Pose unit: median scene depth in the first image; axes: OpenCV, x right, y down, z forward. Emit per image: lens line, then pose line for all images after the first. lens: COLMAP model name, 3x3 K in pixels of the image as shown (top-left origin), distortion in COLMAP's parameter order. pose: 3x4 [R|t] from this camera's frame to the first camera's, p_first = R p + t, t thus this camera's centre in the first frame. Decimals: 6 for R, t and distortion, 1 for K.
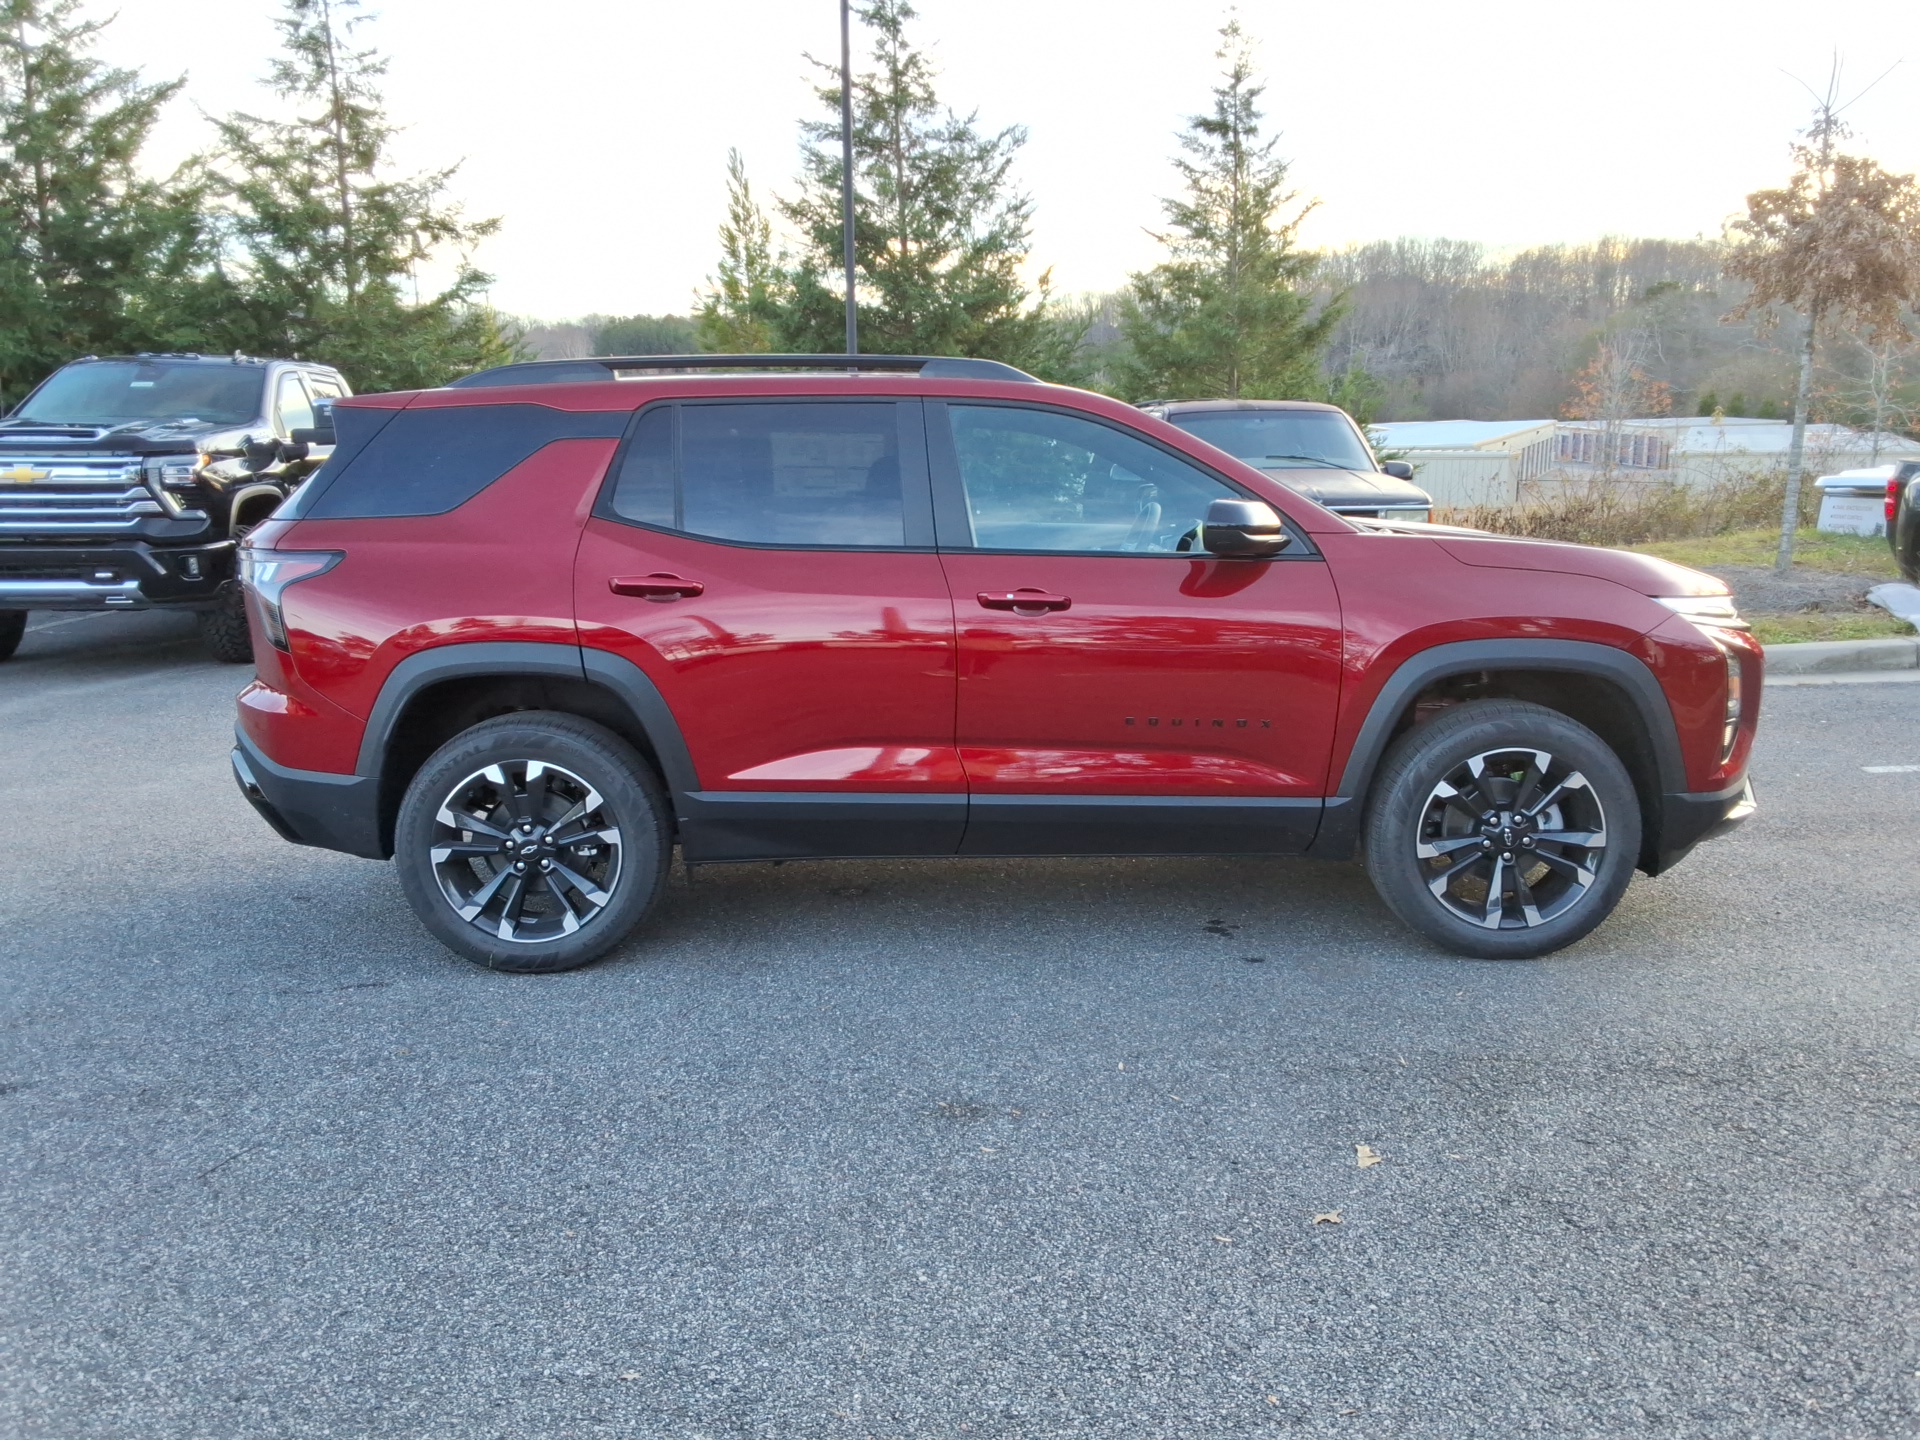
lens RADIAL K [[1560.4, 0, 960.0], [0, 1560.4, 720.0], [0, 0, 1]] dist [0.095875, -0.144152]
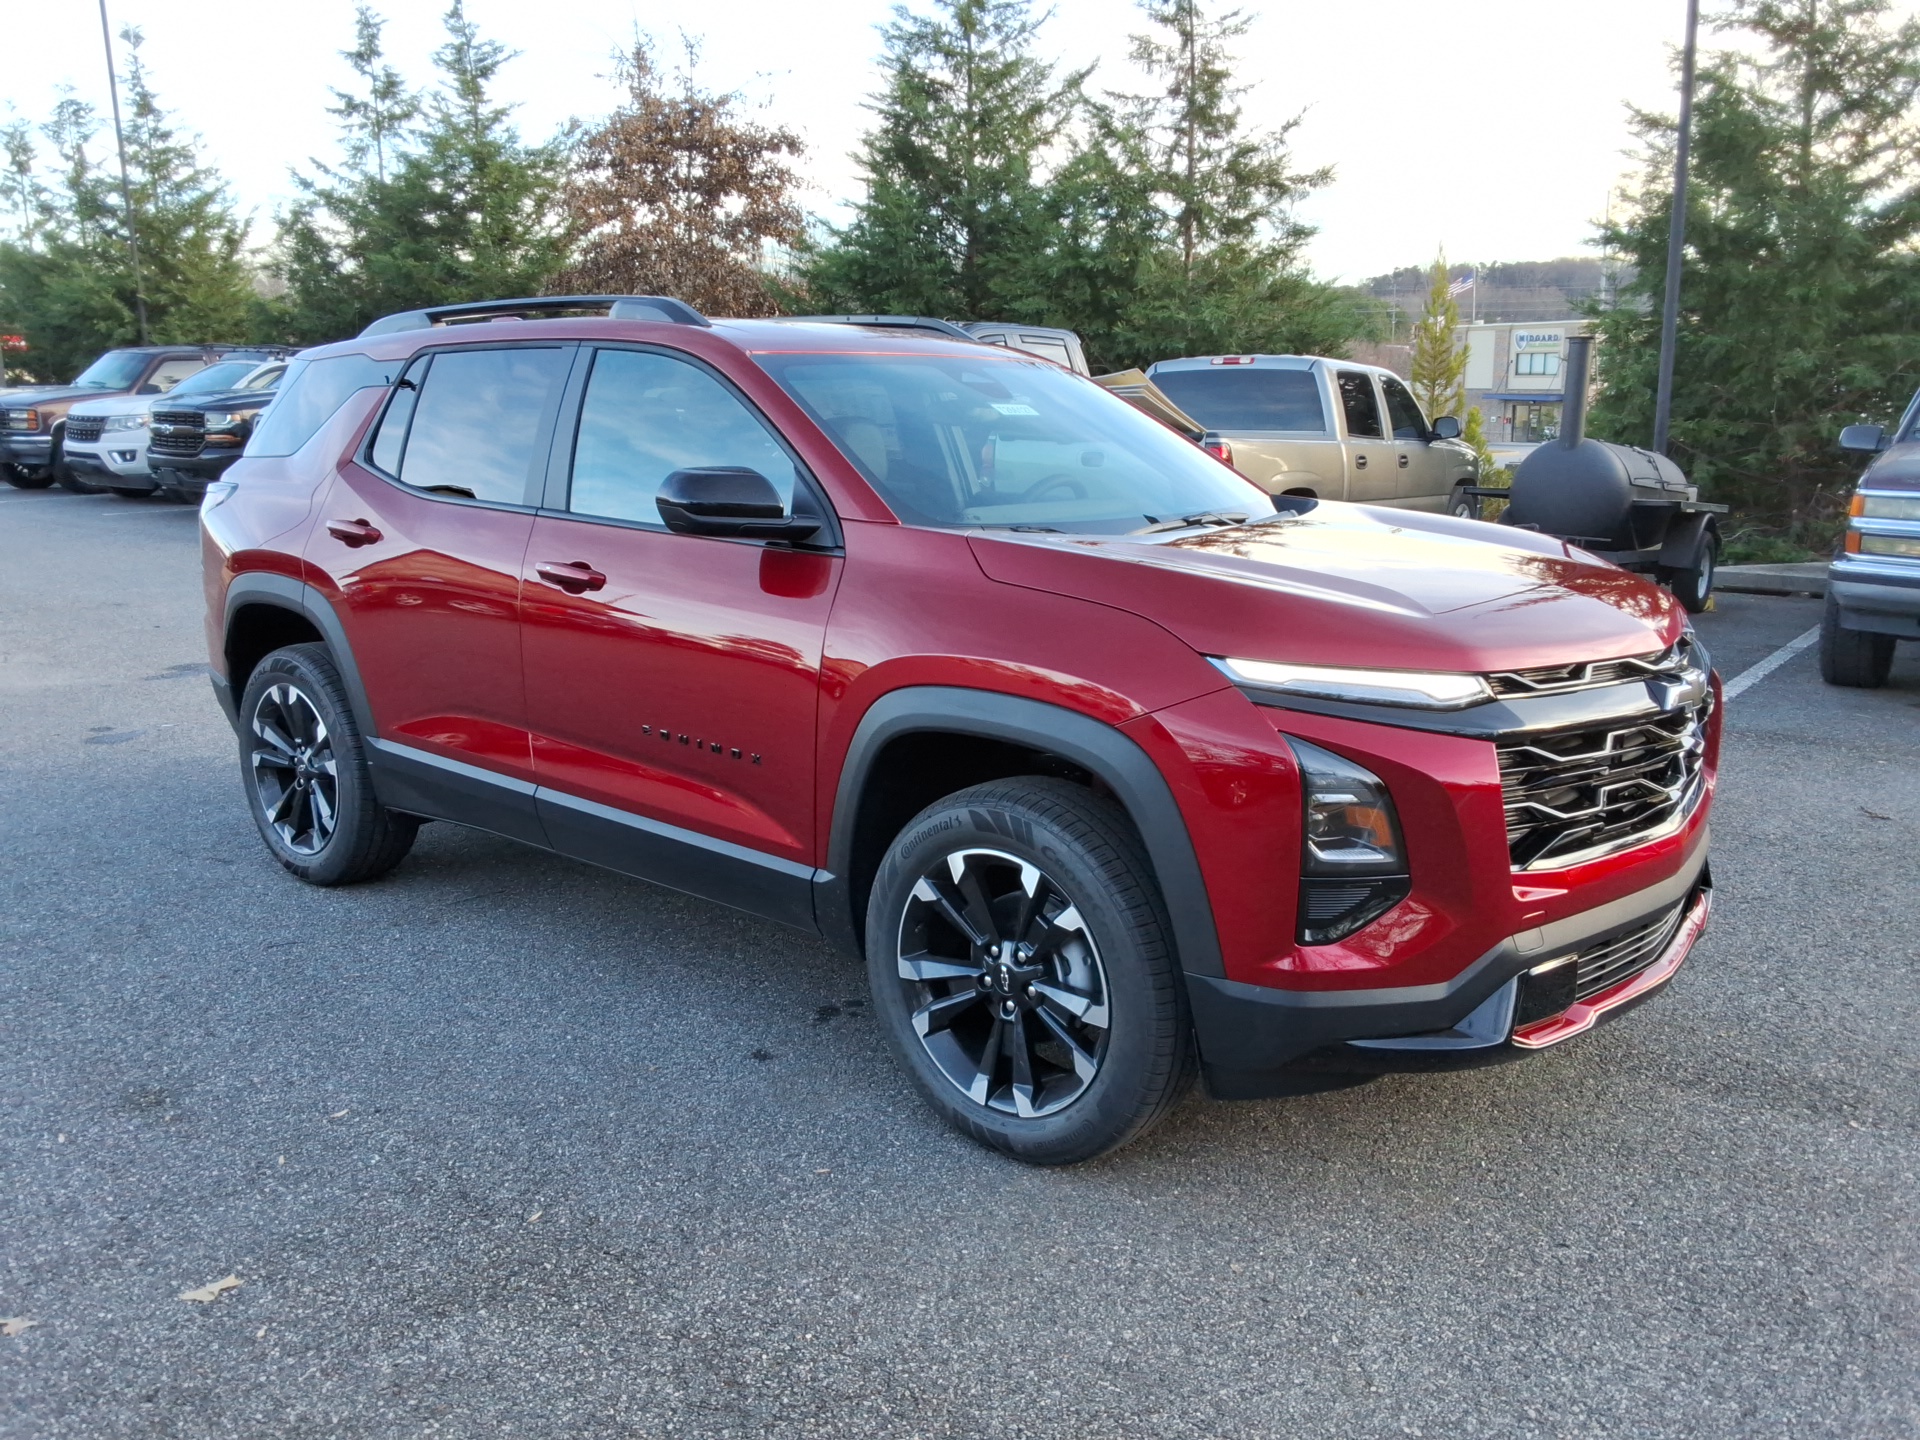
lens RADIAL K [[1549.8, 0, 960.0], [0, 1549.8, 720.0], [0, 0, 1]] dist [0.054716, -0.056860]
pose [[0.745670, 0.140085, -0.651424, 0.337802], [-0.122037, 0.989825, 0.073164, -0.037428], [0.655045, 0.024942, 0.755178, 0.212734]]
